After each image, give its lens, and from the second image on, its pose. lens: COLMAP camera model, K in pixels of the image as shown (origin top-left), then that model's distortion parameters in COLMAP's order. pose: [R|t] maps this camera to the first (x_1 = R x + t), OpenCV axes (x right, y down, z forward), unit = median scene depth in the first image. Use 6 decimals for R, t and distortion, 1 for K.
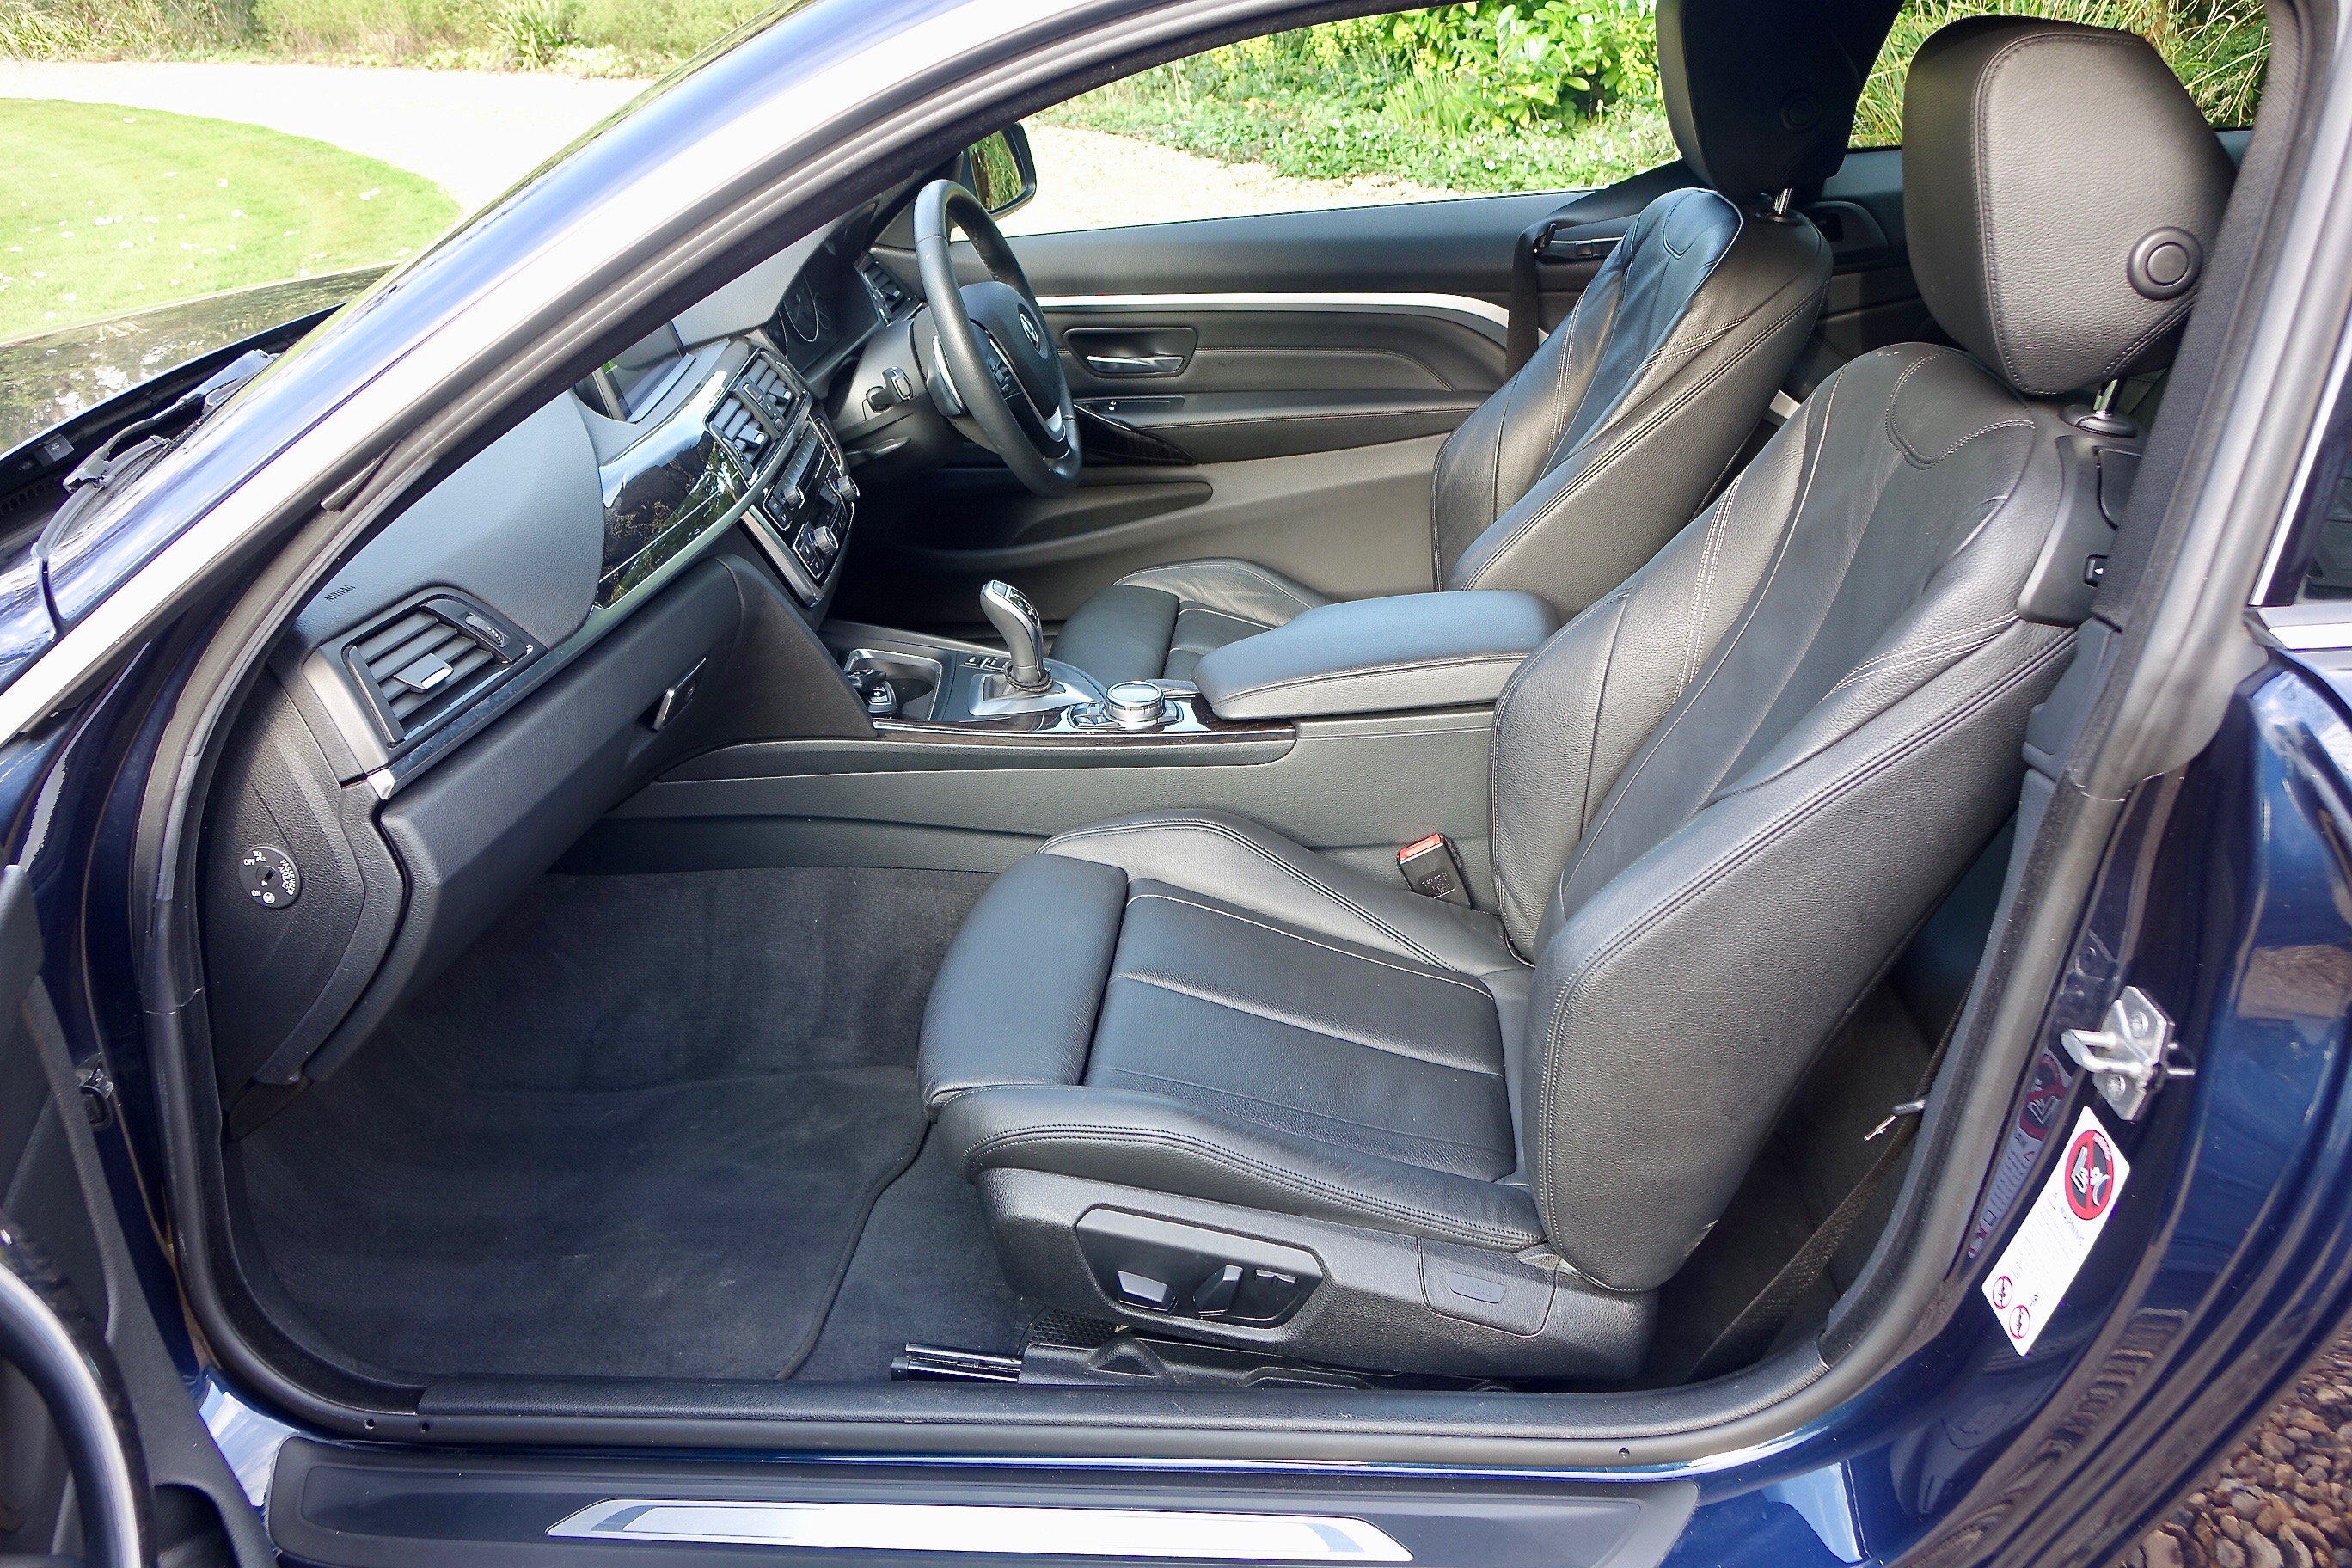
lens RADIAL K [[1943.6, 0, 1176.0], [0, 1943.6, 784.0], [0, 0, 1]] dist [0.003018, 0.002818]
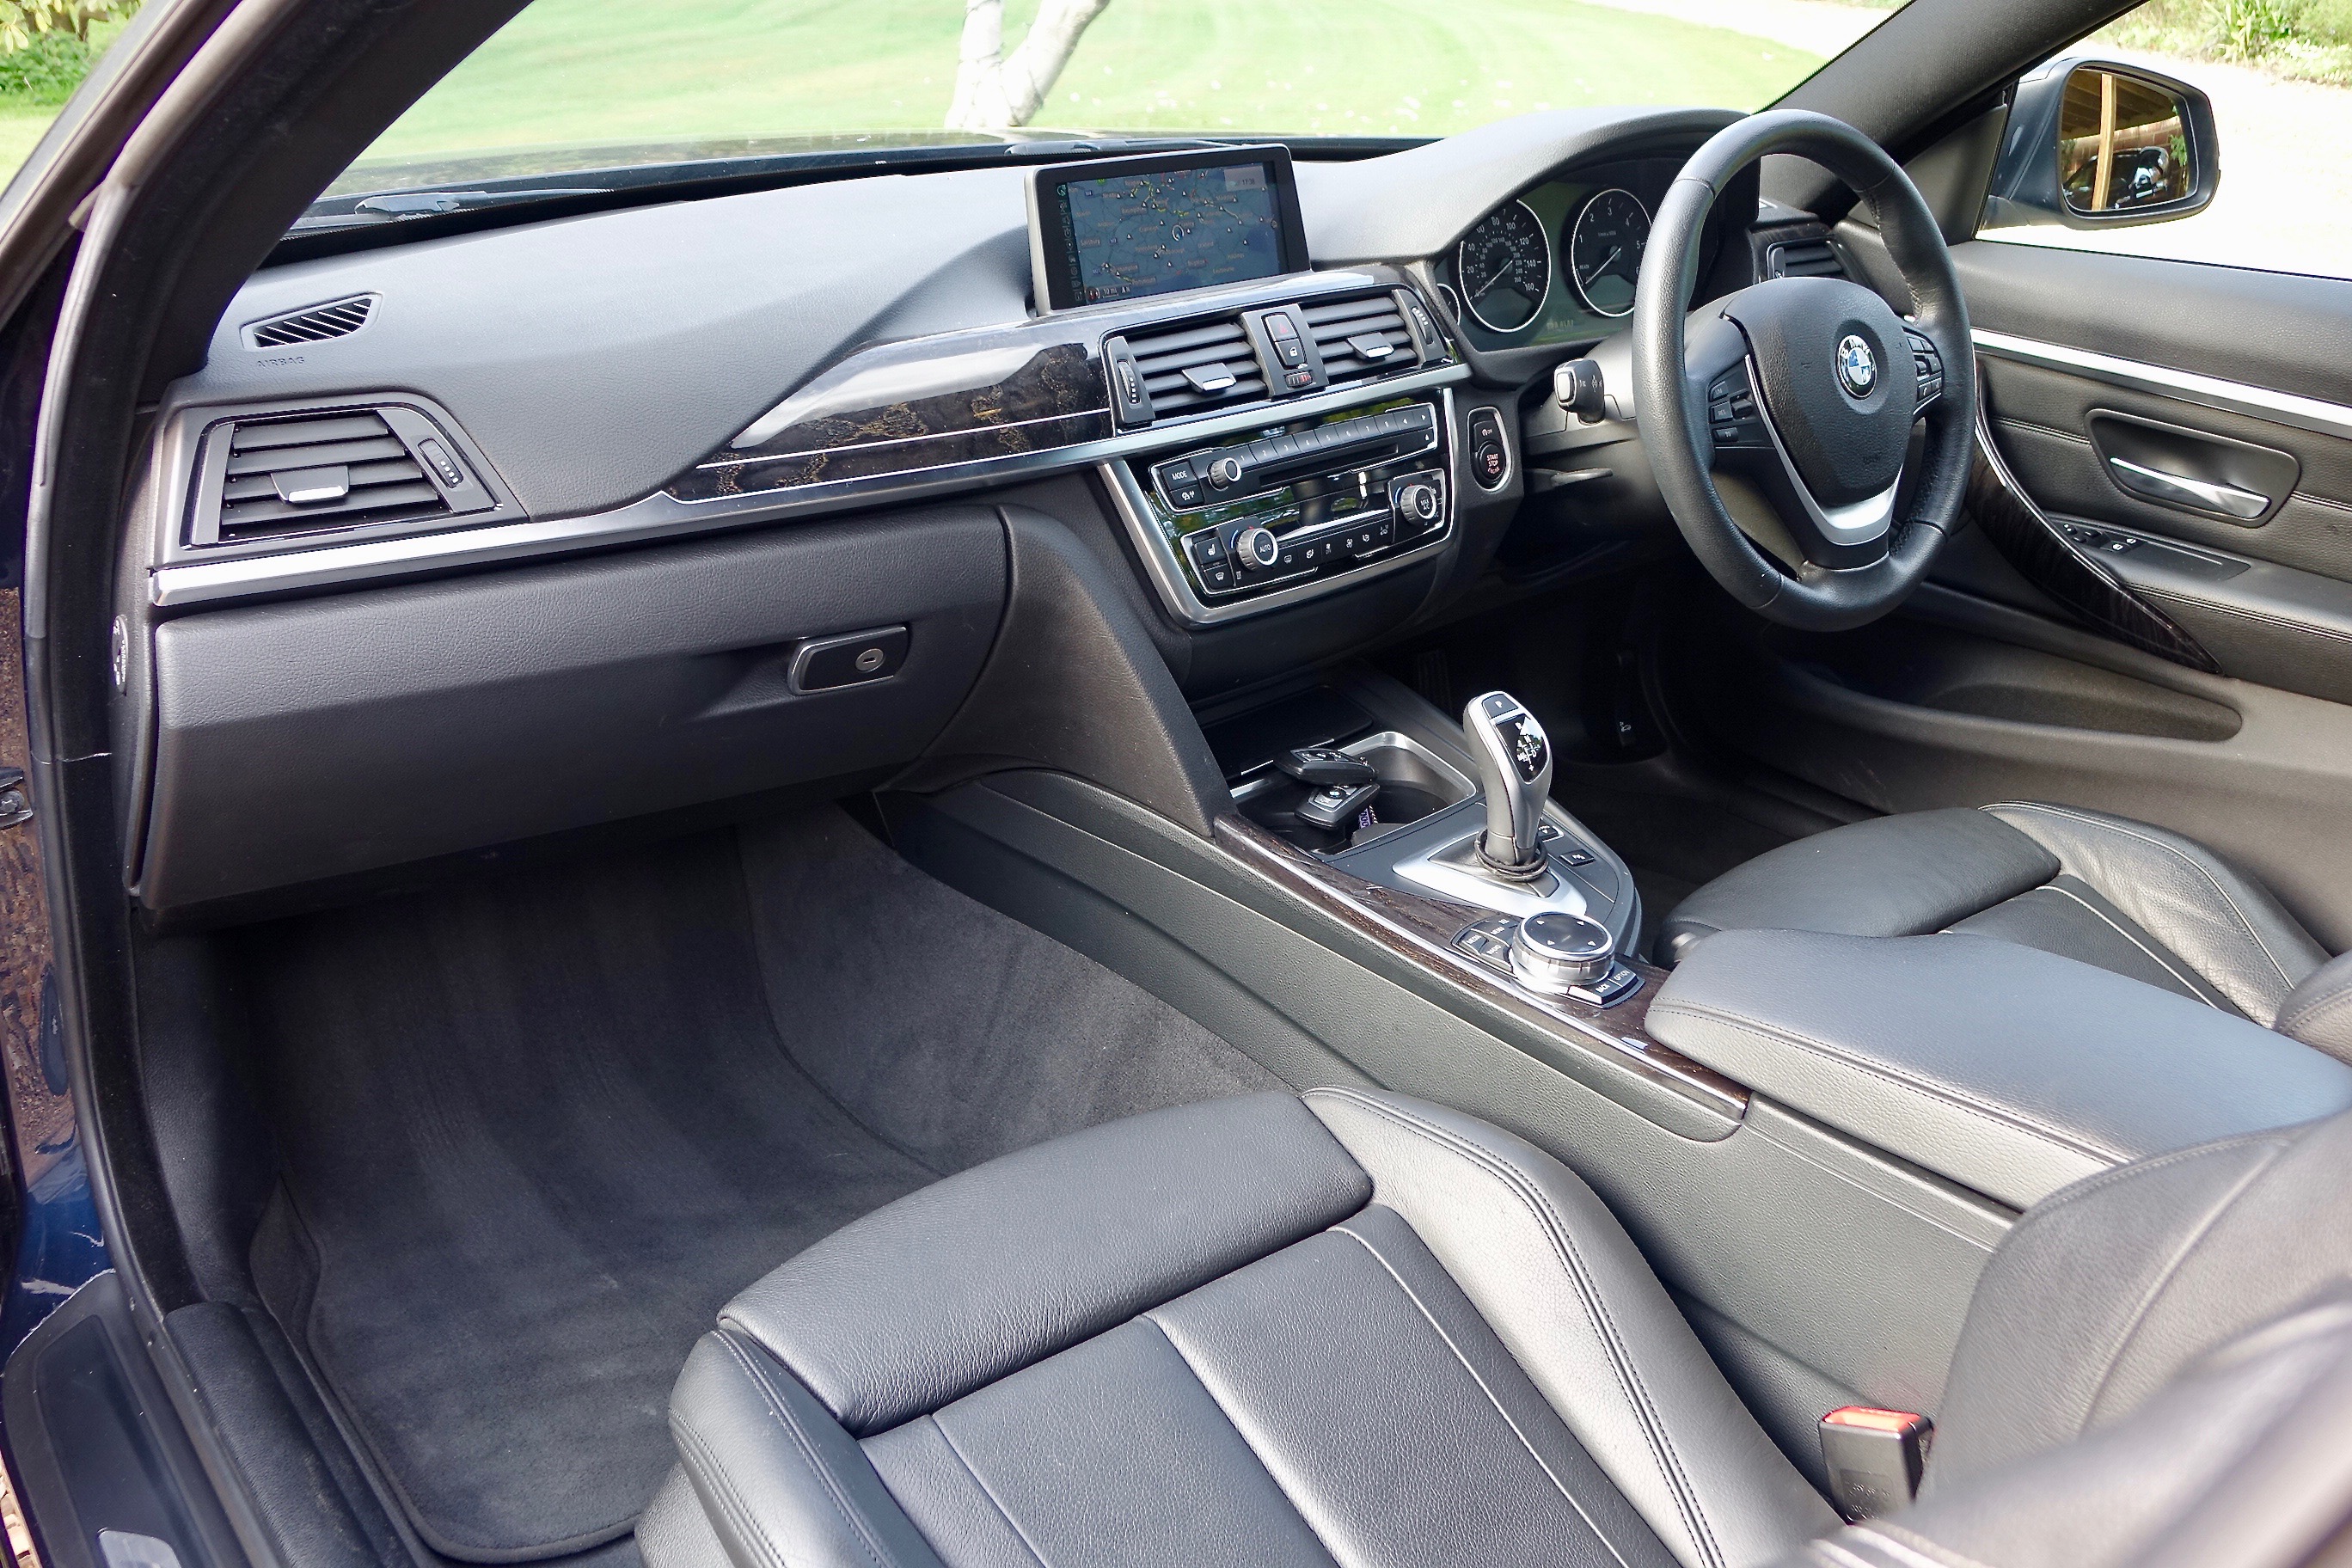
lens RADIAL K [[2149.3, 0, 1176.0], [0, 2149.3, 784.0], [0, 0, 1]] dist [-0.018291, -0.012220]
pose [[0.658557, 0.350275, -0.666041, 0.248164], [-0.369872, 0.921446, 0.118878, -0.094499], [0.655361, 0.168062, 0.736381, 0.319769]]
